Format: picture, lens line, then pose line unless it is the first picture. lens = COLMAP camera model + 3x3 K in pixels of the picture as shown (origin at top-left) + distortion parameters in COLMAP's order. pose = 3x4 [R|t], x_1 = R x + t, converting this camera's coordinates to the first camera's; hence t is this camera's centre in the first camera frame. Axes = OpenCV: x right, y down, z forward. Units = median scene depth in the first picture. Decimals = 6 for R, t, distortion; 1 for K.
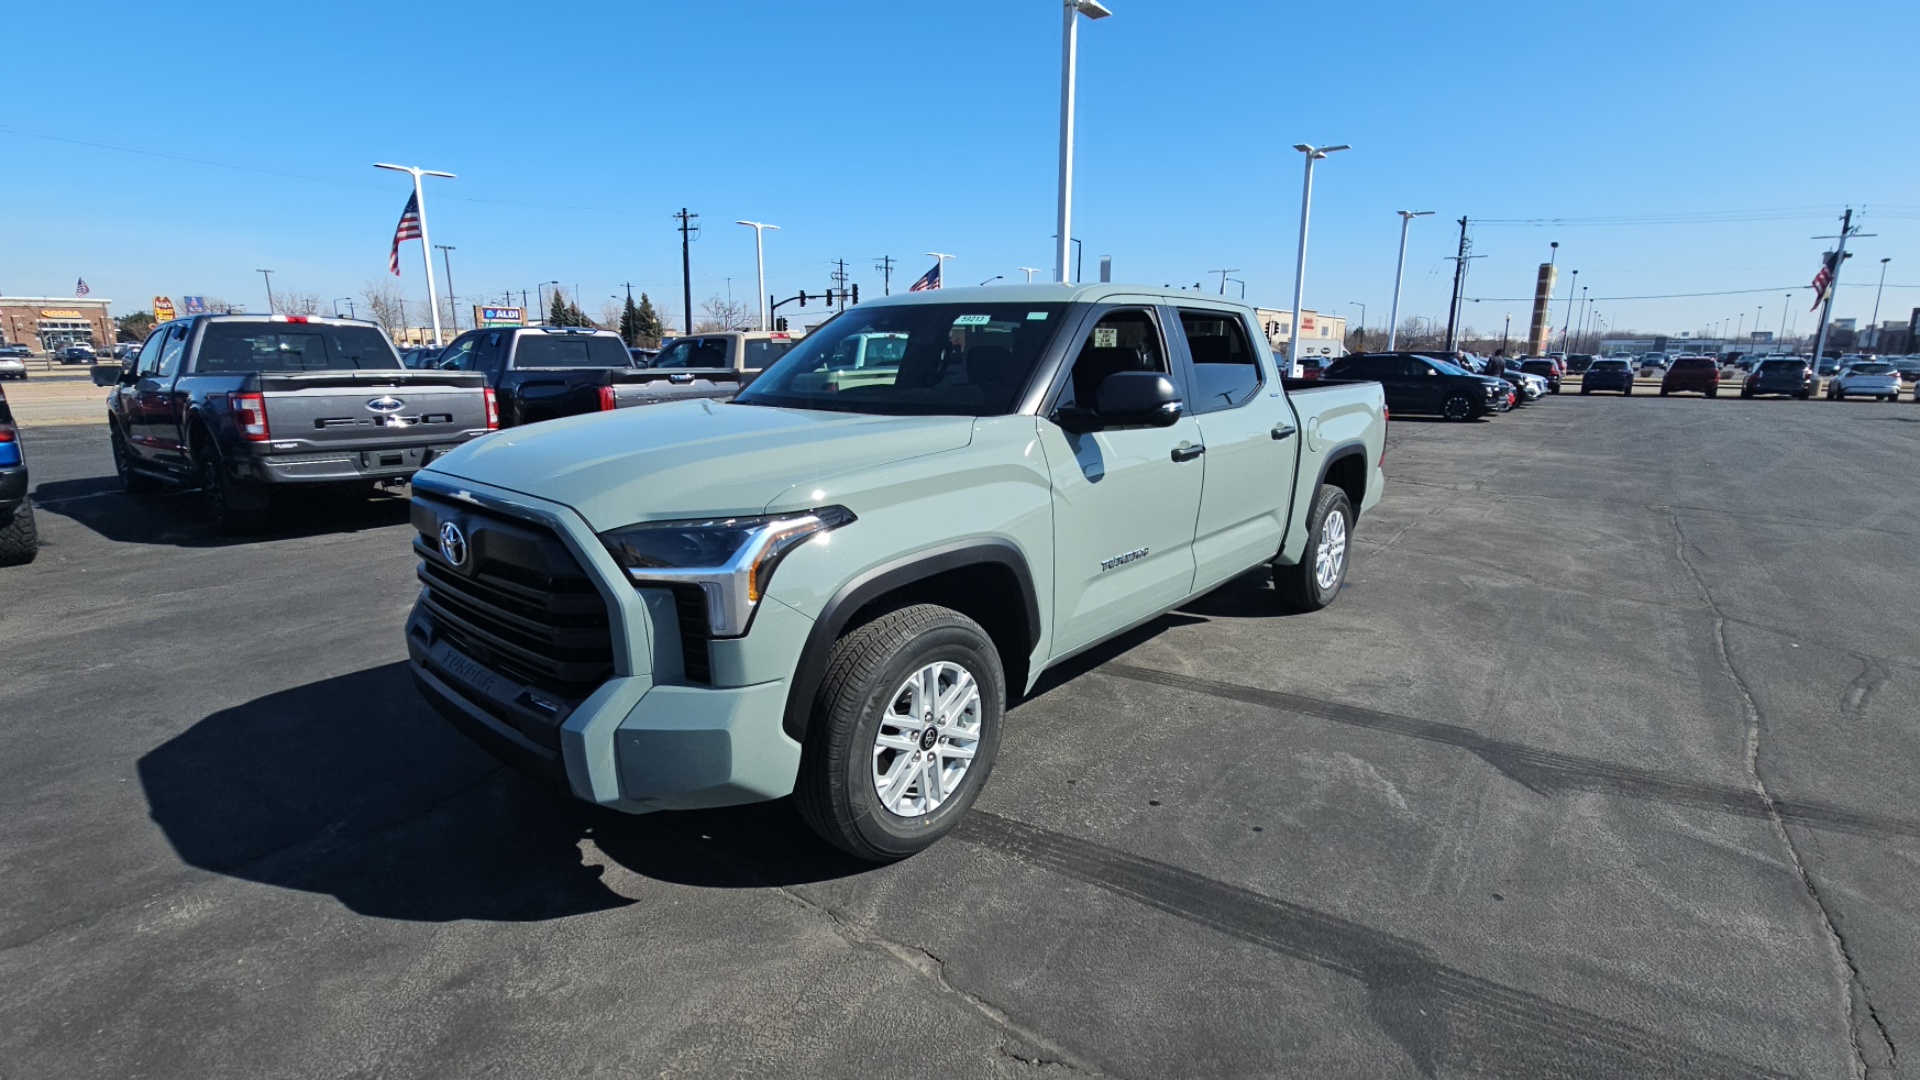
lens RADIAL K [[858.3, 0, 982.1], [0, 858.3, 535.1], [0, 0, 1]] dist [0.007985, -0.006037]
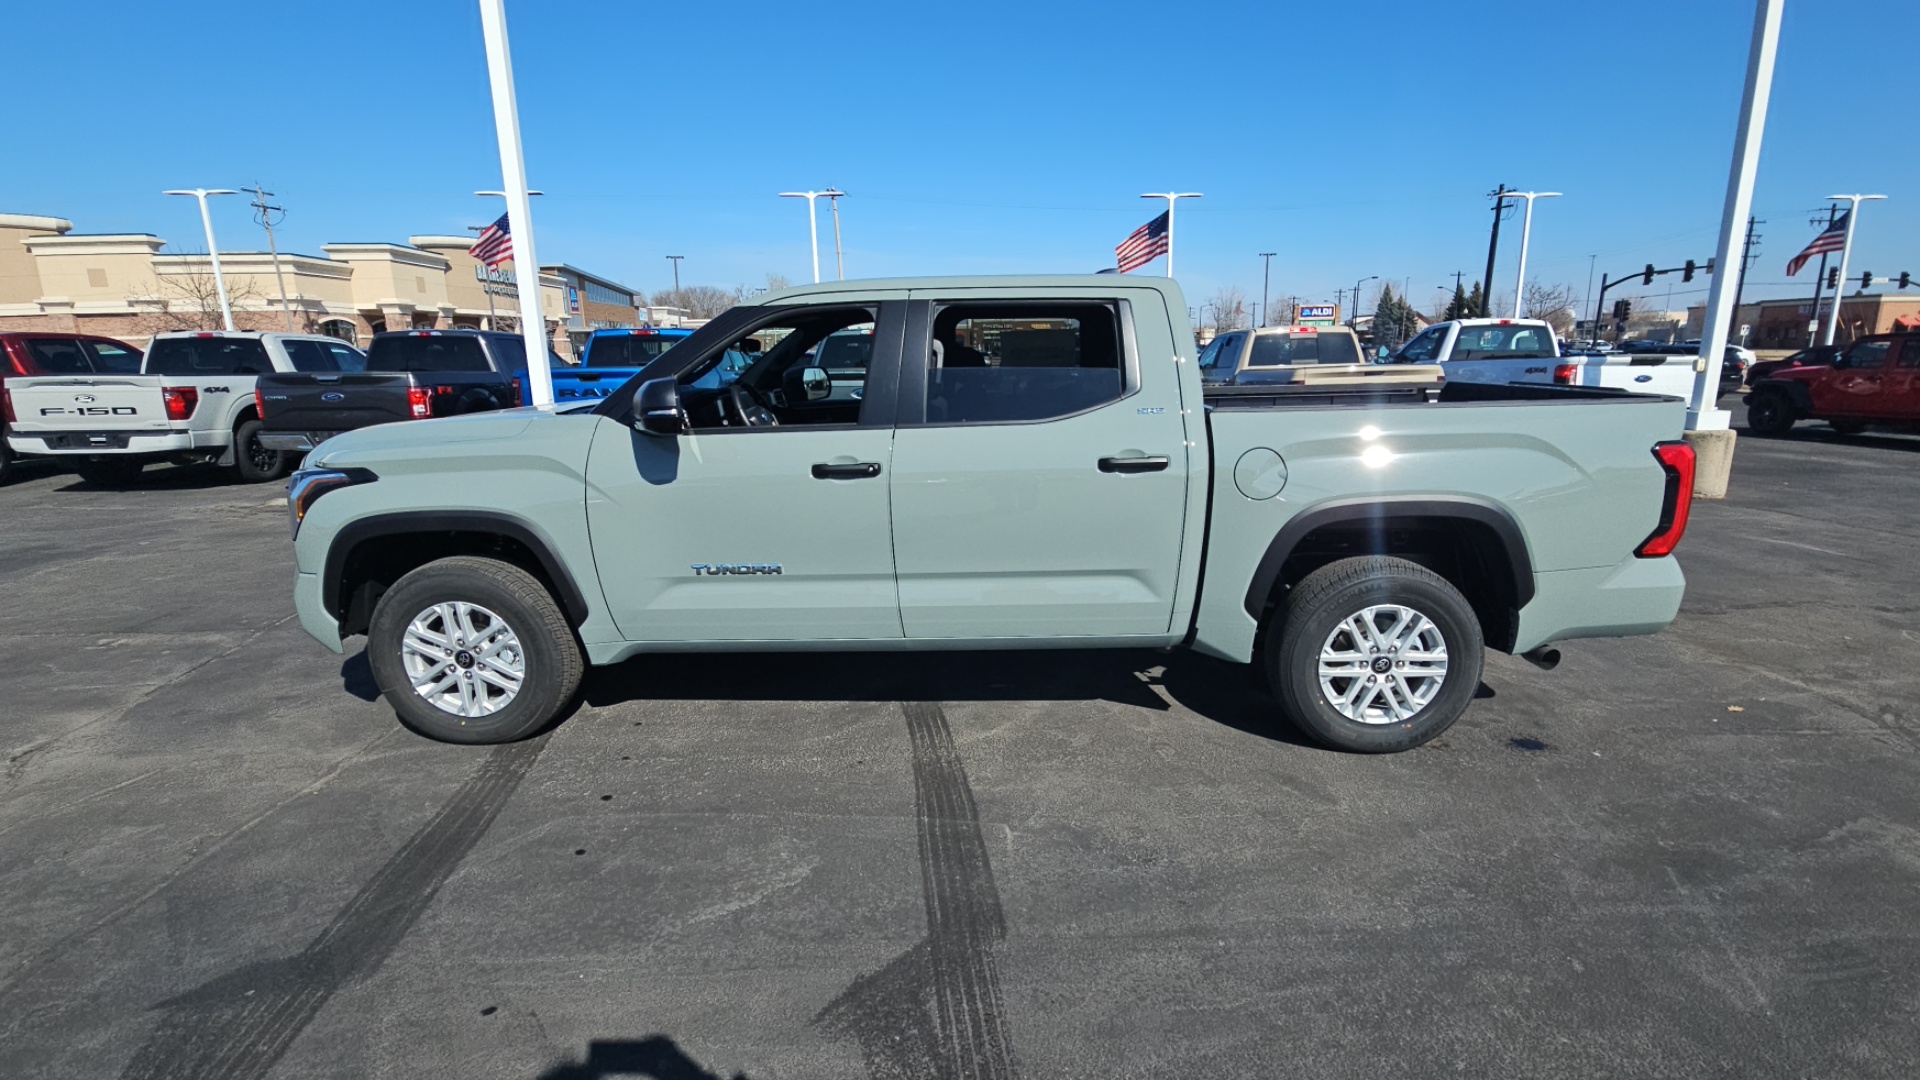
lens RADIAL K [[858.3, 0, 978.1], [0, 858.3, 543.3], [0, 0, 1]] dist [0.007985, -0.006037]
pose [[0.623515, 0.159878, -0.765290, 0.926610], [-0.148042, 0.985302, 0.085225, -0.107330], [0.767667, 0.060157, 0.638019, 0.508507]]
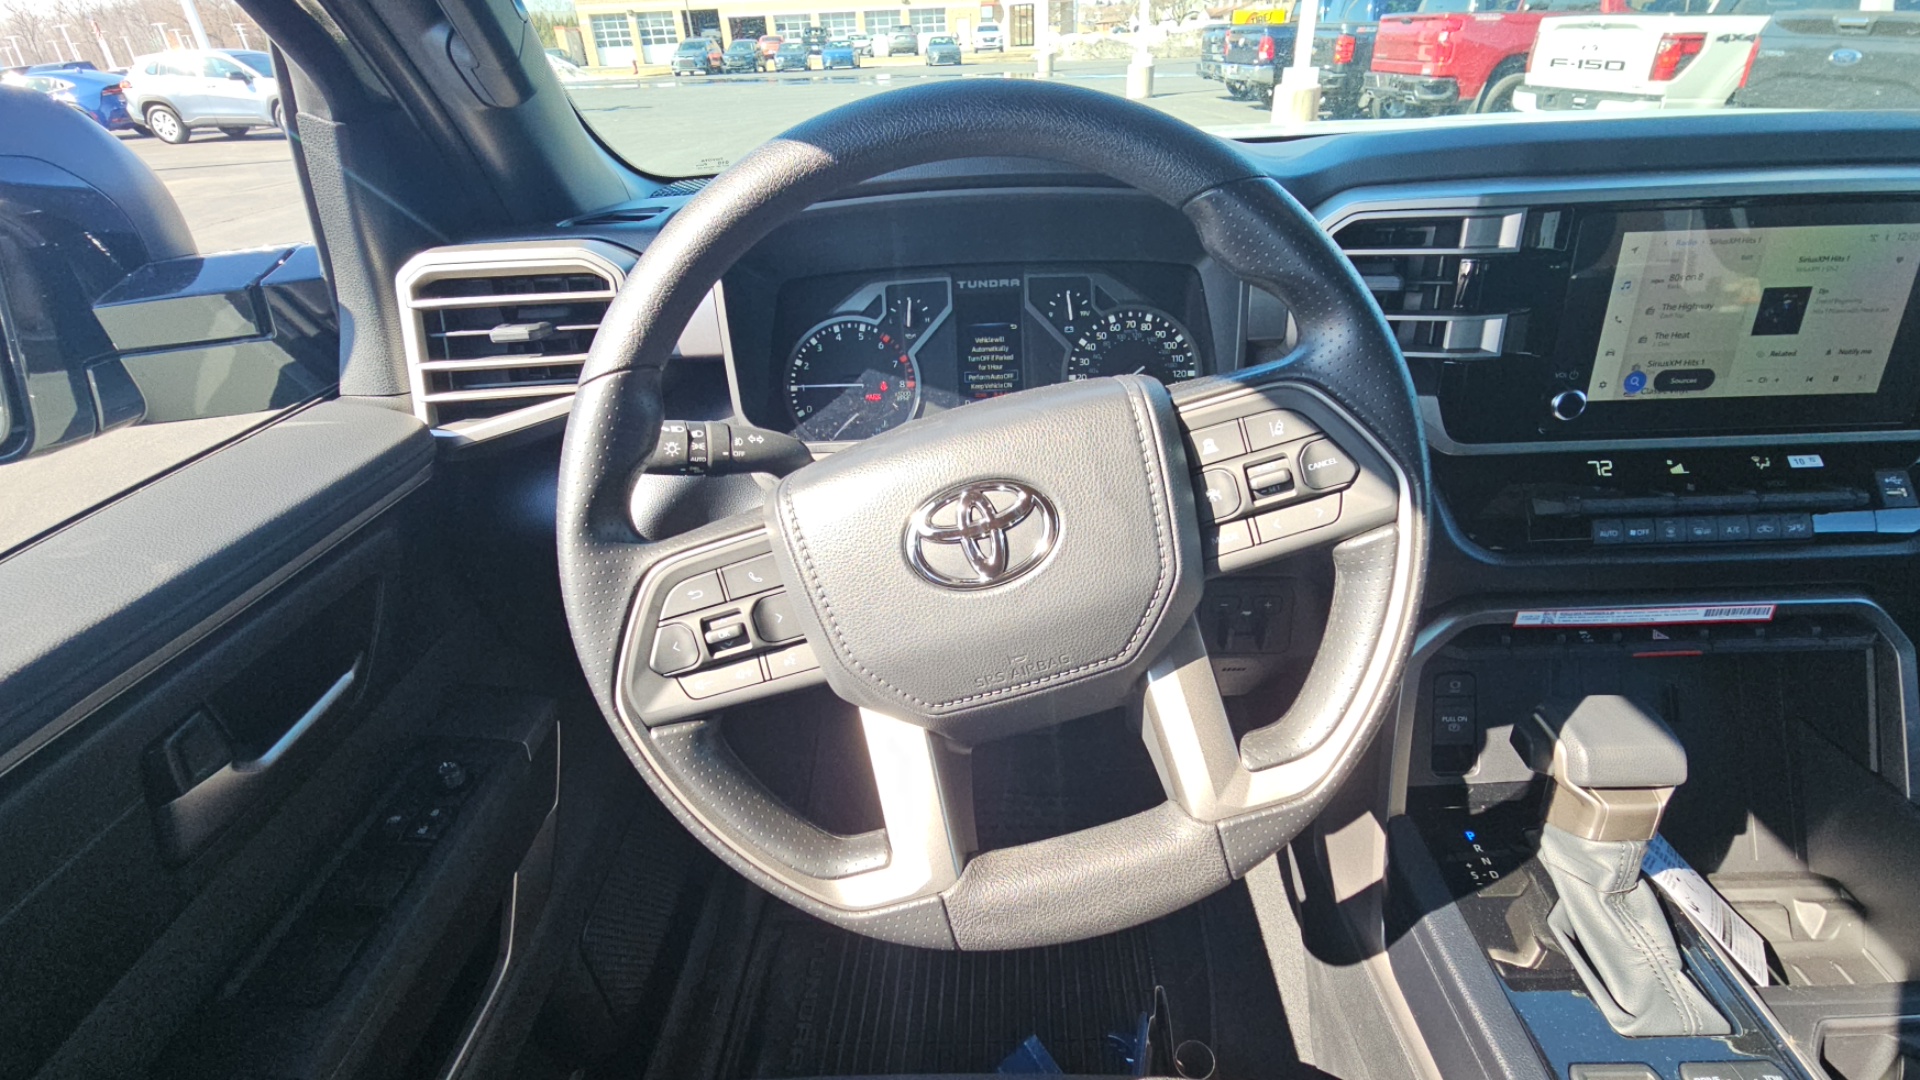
lens RADIAL K [[858.3, 0, 981.3], [0, 858.3, 546.0], [0, 0, 1]] dist [0.007985, -0.006037]
pose [[-0.769285, 0.345758, -0.537264, 0.094875], [-0.099822, 0.765540, 0.635597, -0.179593], [0.631060, 0.542586, -0.554404, 0.967044]]
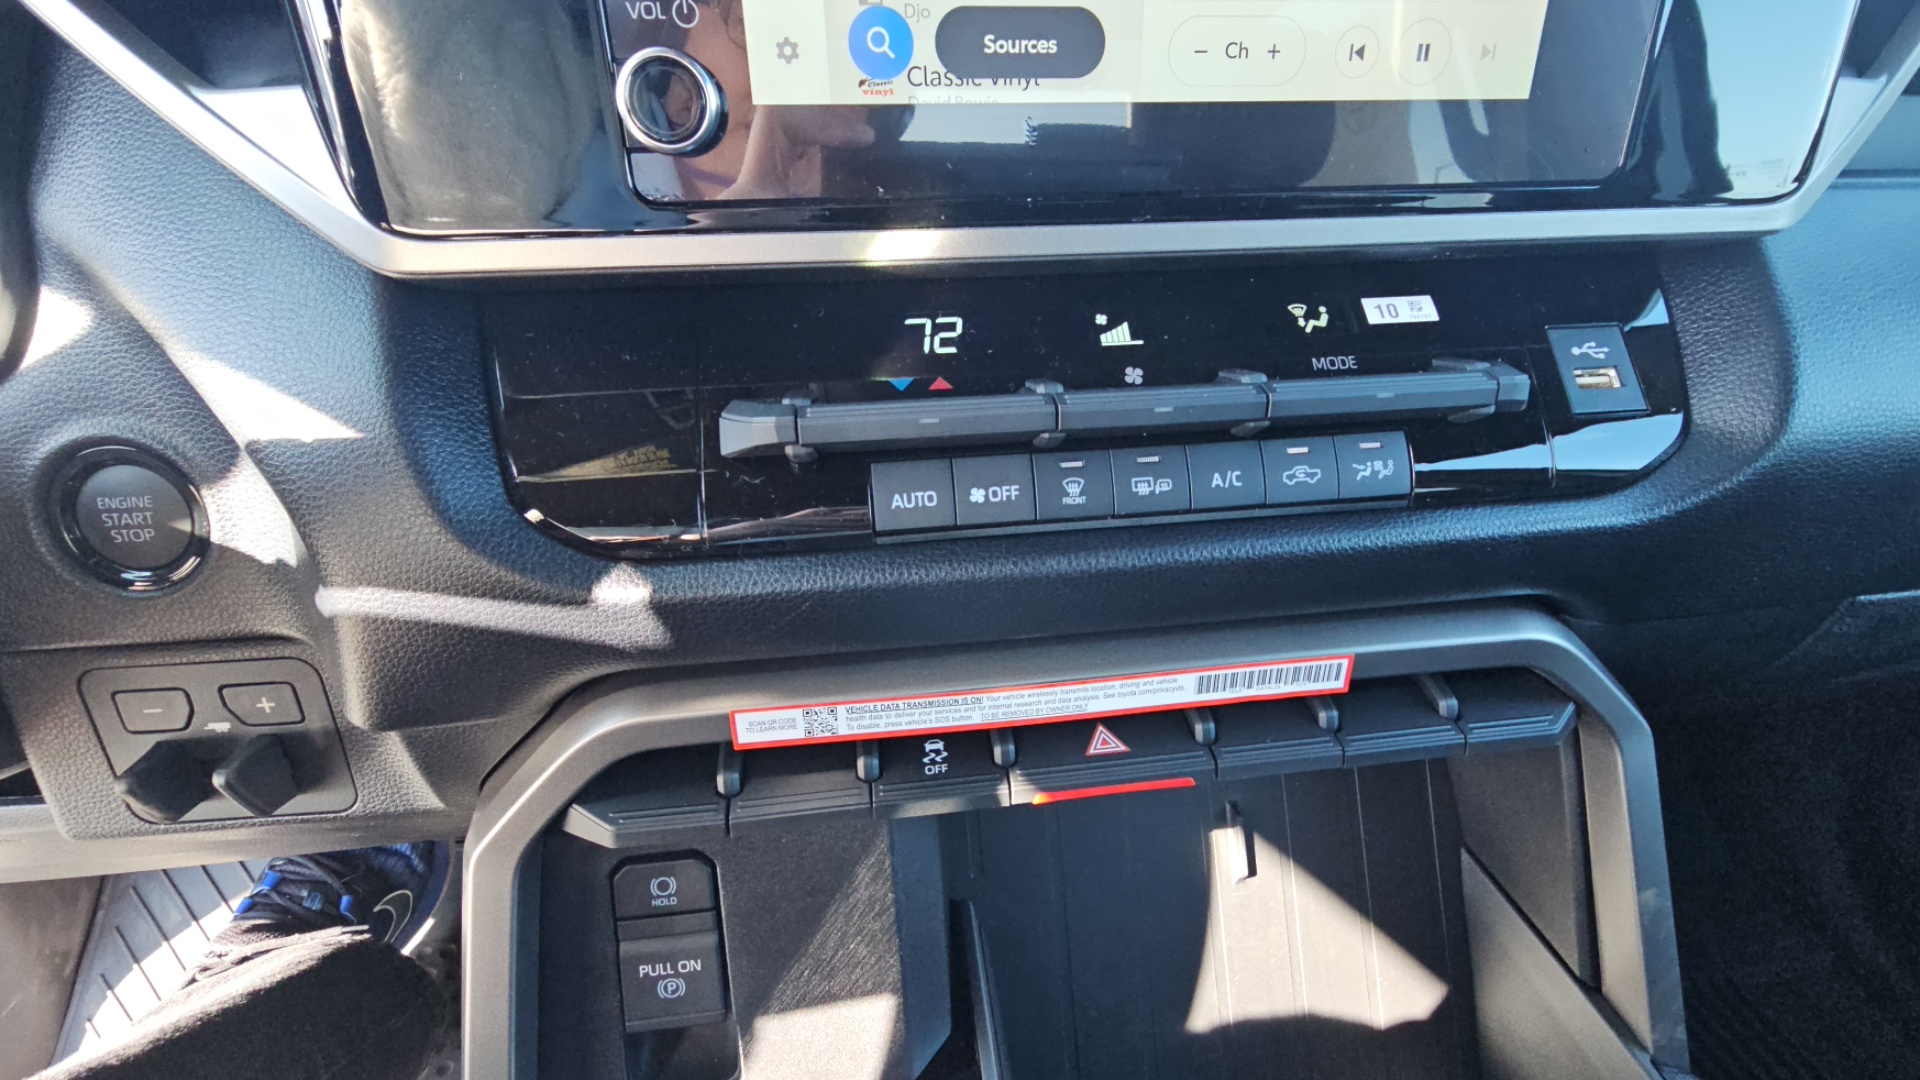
lens RADIAL K [[858.3, 0, 986.1], [0, 858.3, 545.3], [0, 0, 1]] dist [0.007985, -0.006037]
pose [[-0.666484, 0.382351, -0.640005, -0.035211], [-0.161843, 0.763792, 0.624843, -0.130841], [0.727740, 0.520028, -0.447175, 0.981423]]
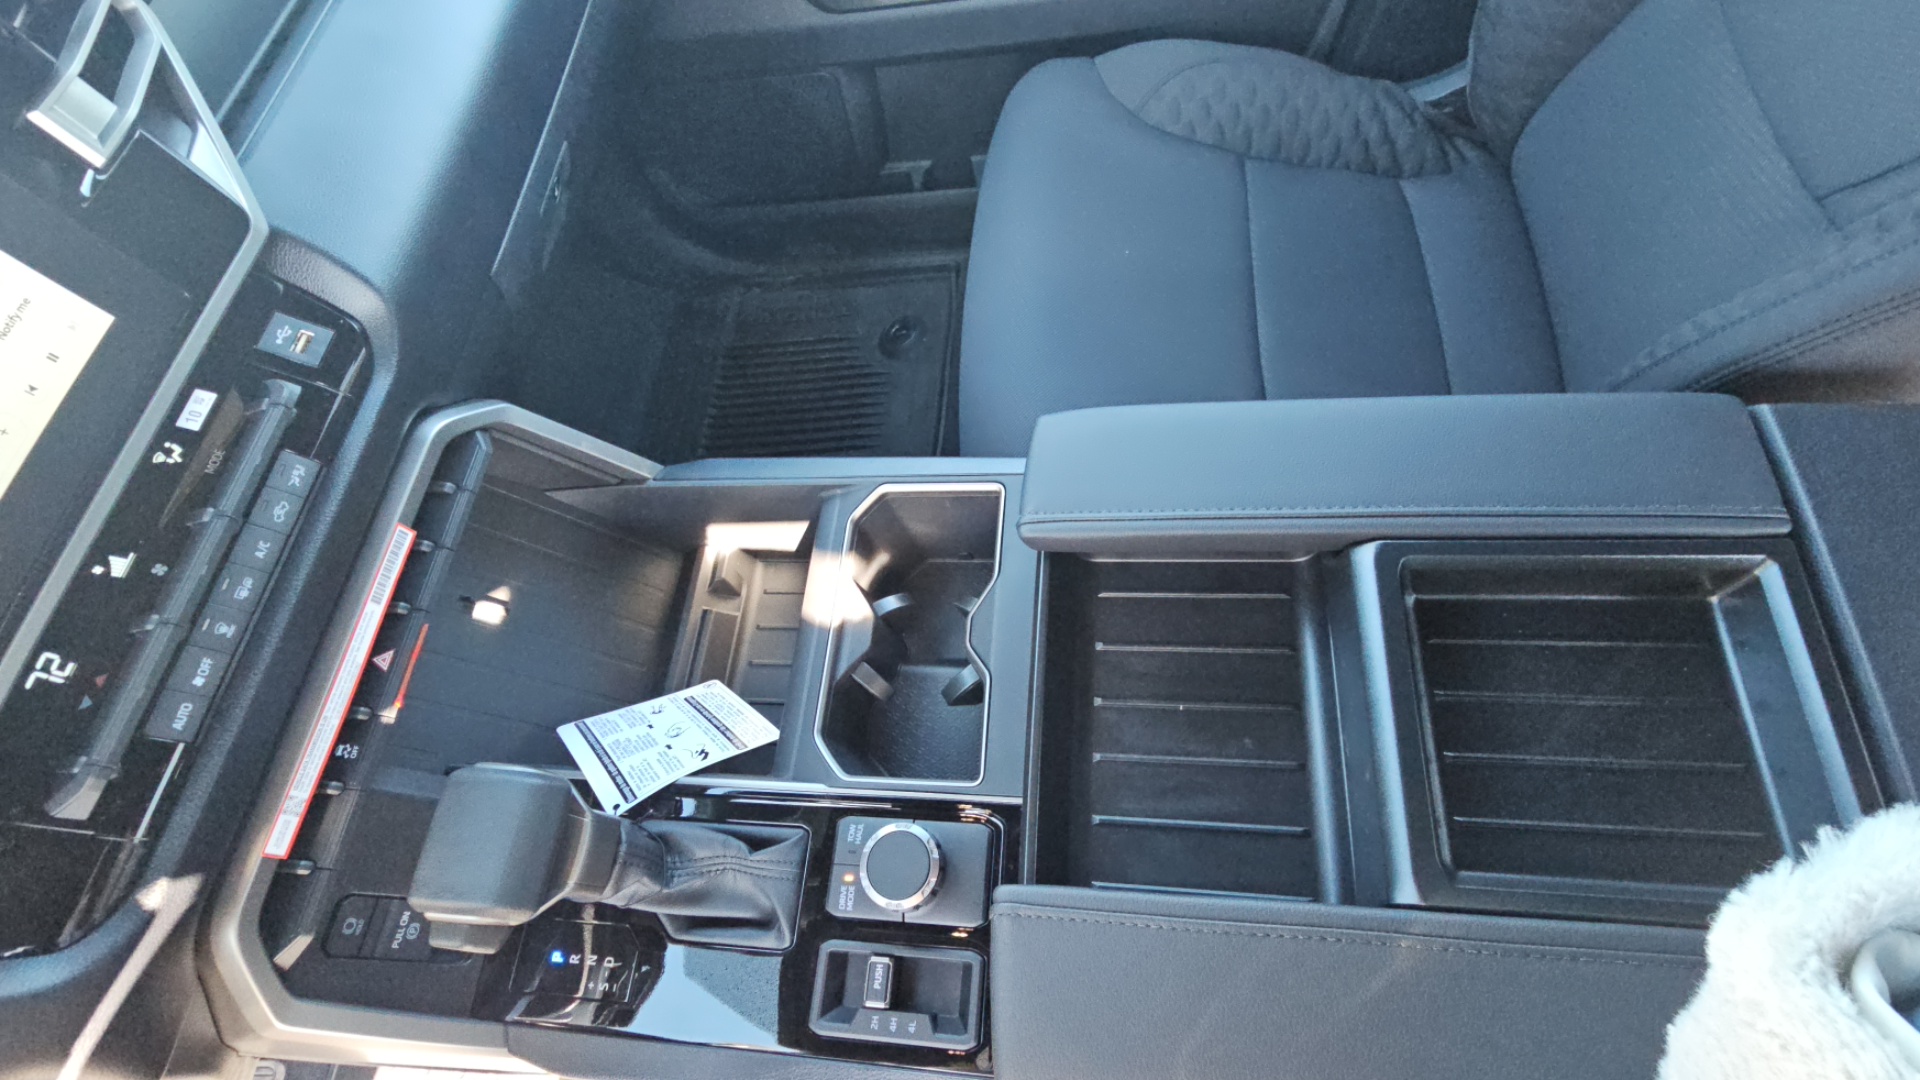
lens RADIAL K [[858.3, 0, 975.9], [0, 858.3, 543.5], [0, 0, 1]] dist [0.007985, -0.006037]
pose [[0.576092, 0.688637, -0.440338, 0.012753], [-0.016874, 0.548620, 0.835902, -0.191700], [0.817211, -0.474126, 0.327675, 1.002727]]
